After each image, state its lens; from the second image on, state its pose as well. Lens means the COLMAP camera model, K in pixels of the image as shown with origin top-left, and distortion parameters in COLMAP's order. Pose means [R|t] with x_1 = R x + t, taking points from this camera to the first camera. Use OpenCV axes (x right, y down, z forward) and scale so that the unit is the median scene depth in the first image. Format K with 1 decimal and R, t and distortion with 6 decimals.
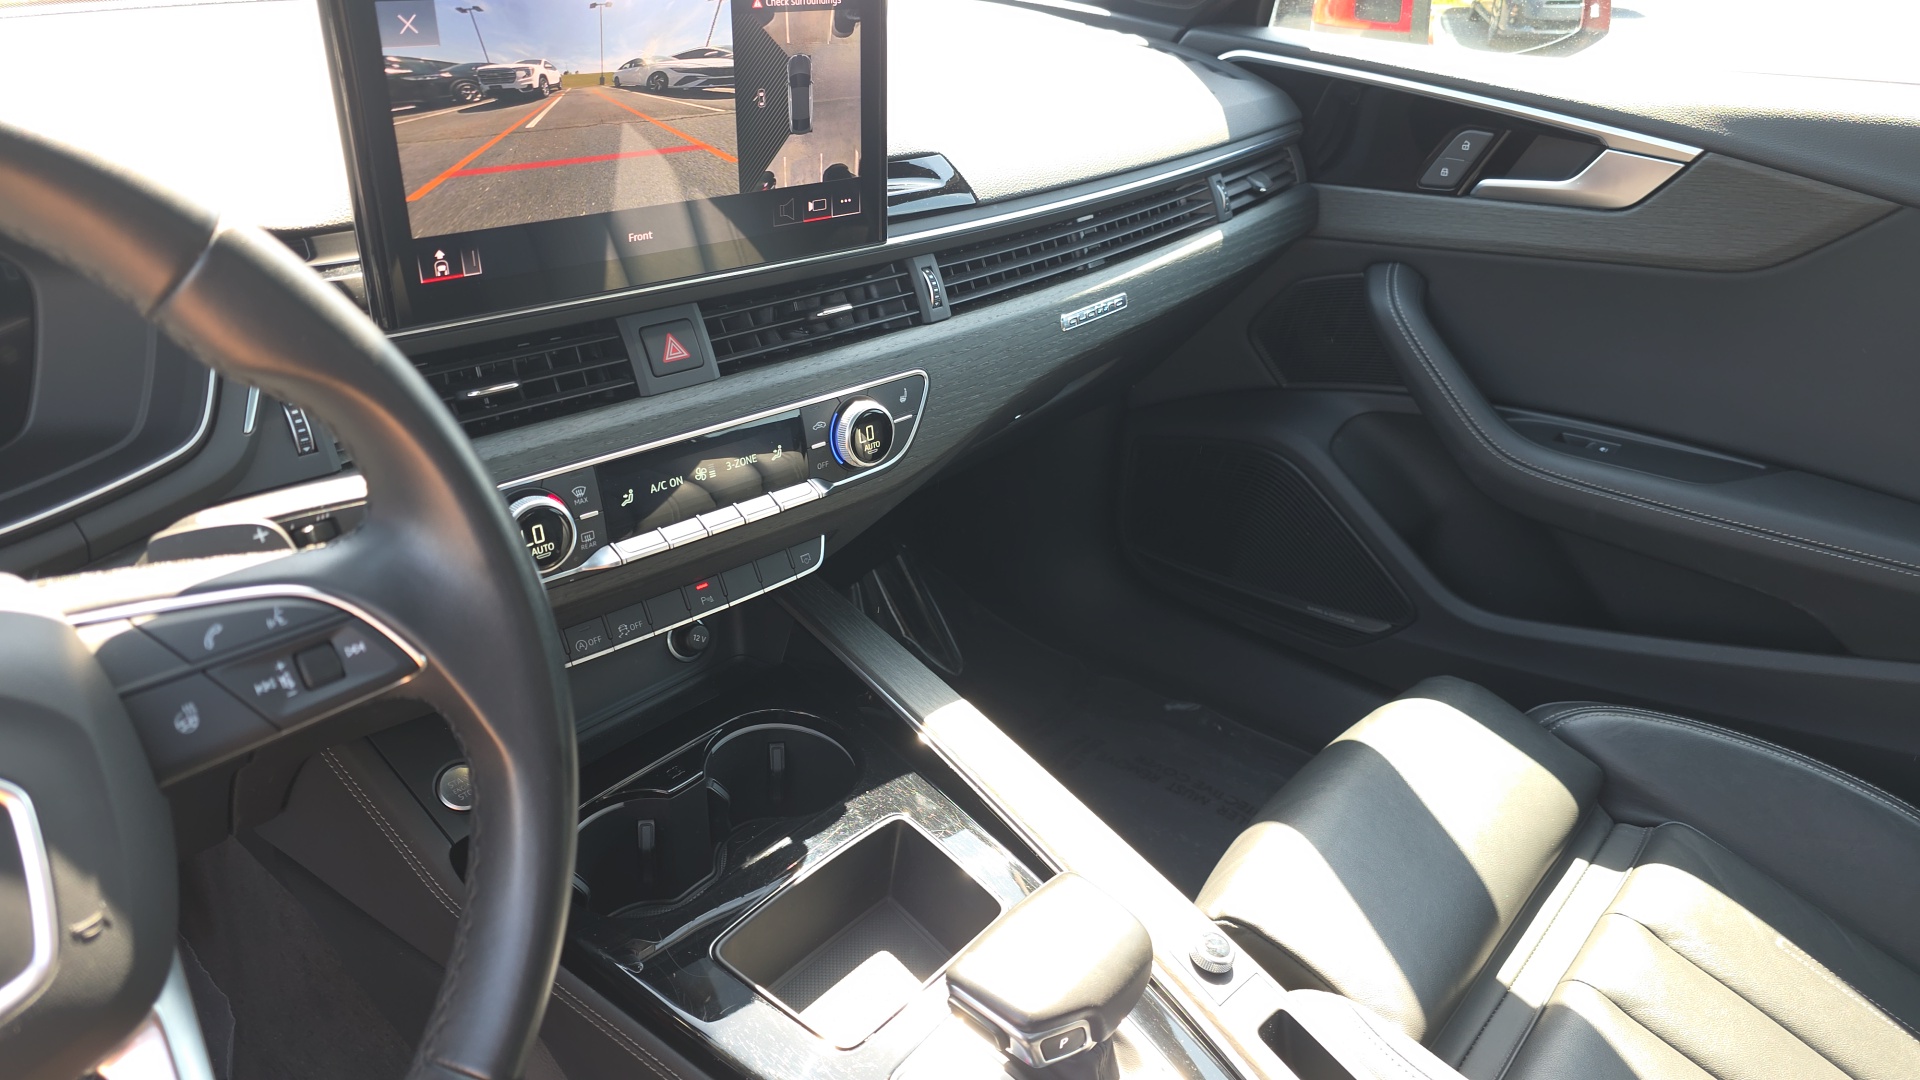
lens RADIAL K [[1302.9, 0, 940.6], [0, 1302.9, 547.5], [0, 0, 1]] dist [0.056770, -0.077133]
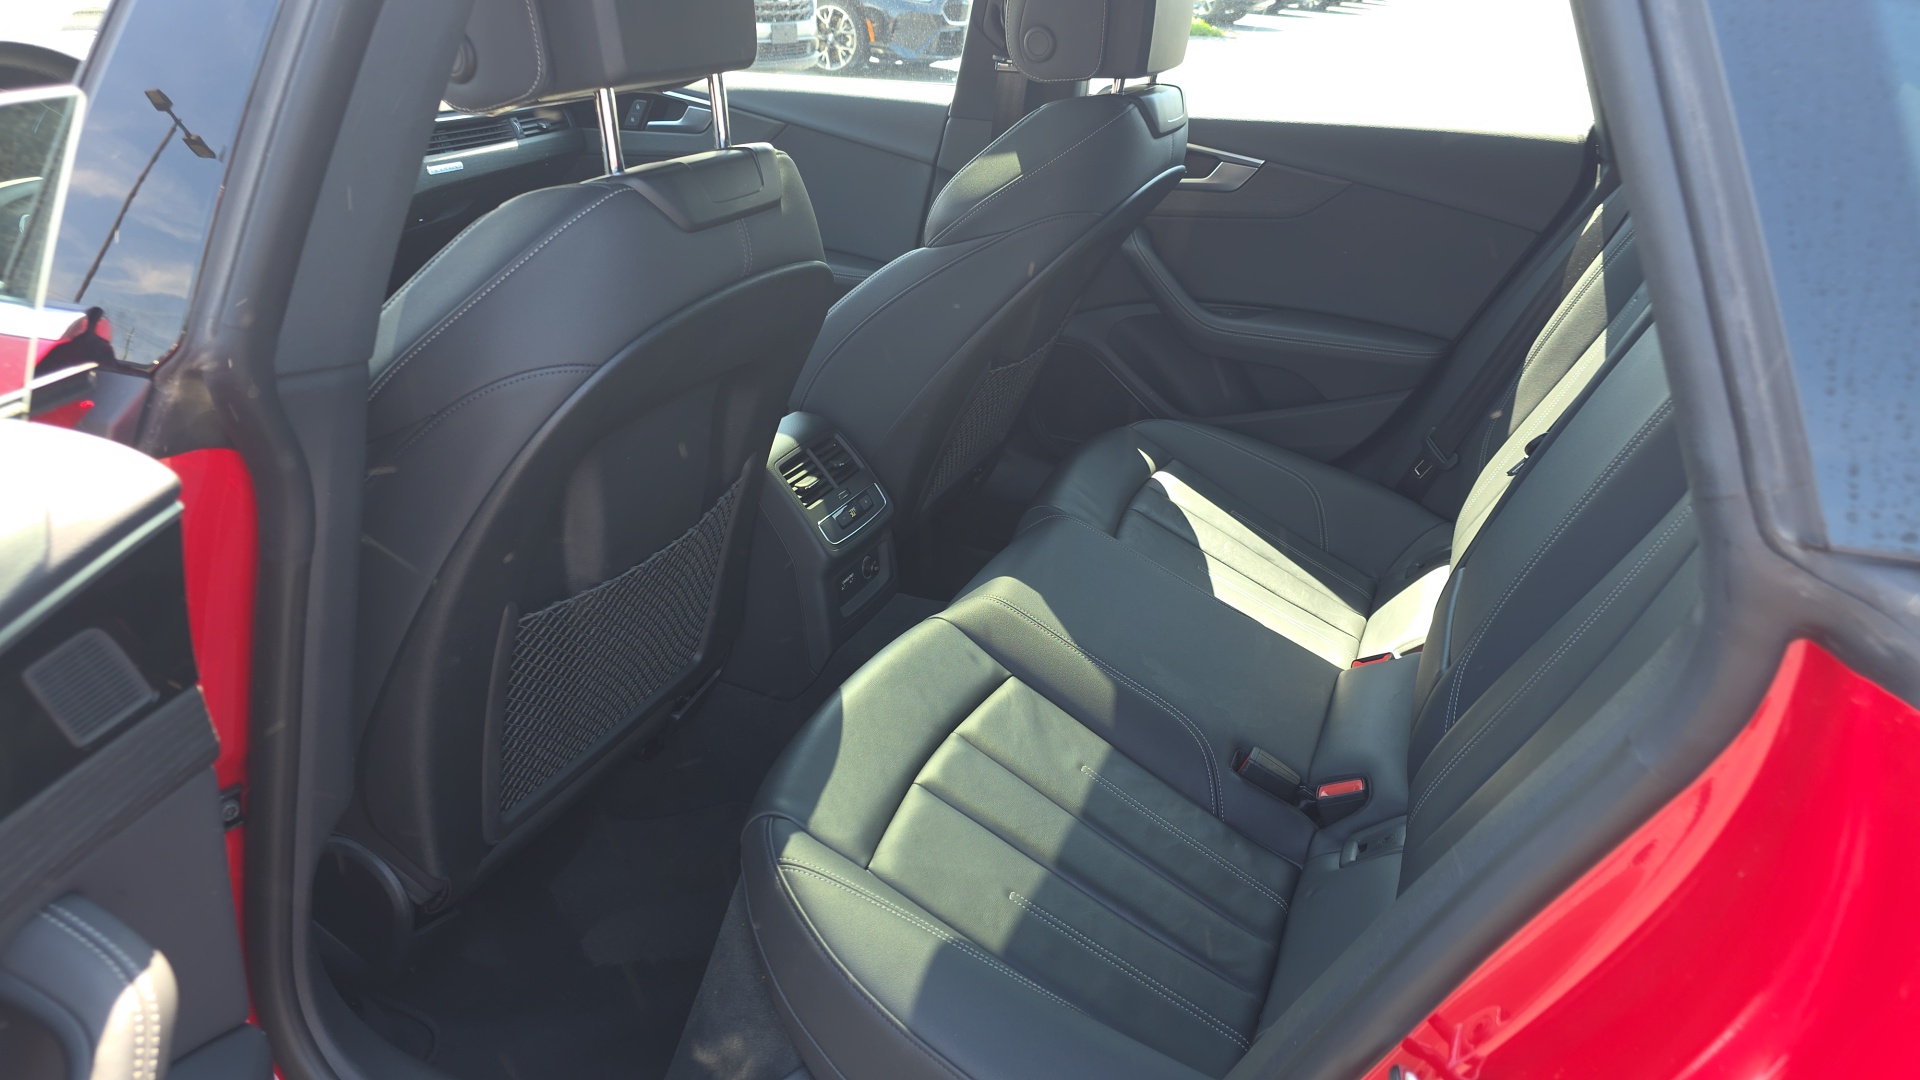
lens RADIAL K [[1334.1, 0, 950.2], [0, 1334.1, 533.8], [0, 0, 1]] dist [0.063101, -0.074935]
pose [[0.949602, -0.099521, 0.297241, 0.230596], [0.112706, 0.993247, -0.027510, 0.764672], [-0.292496, 0.059625, 0.954406, -1.829443]]
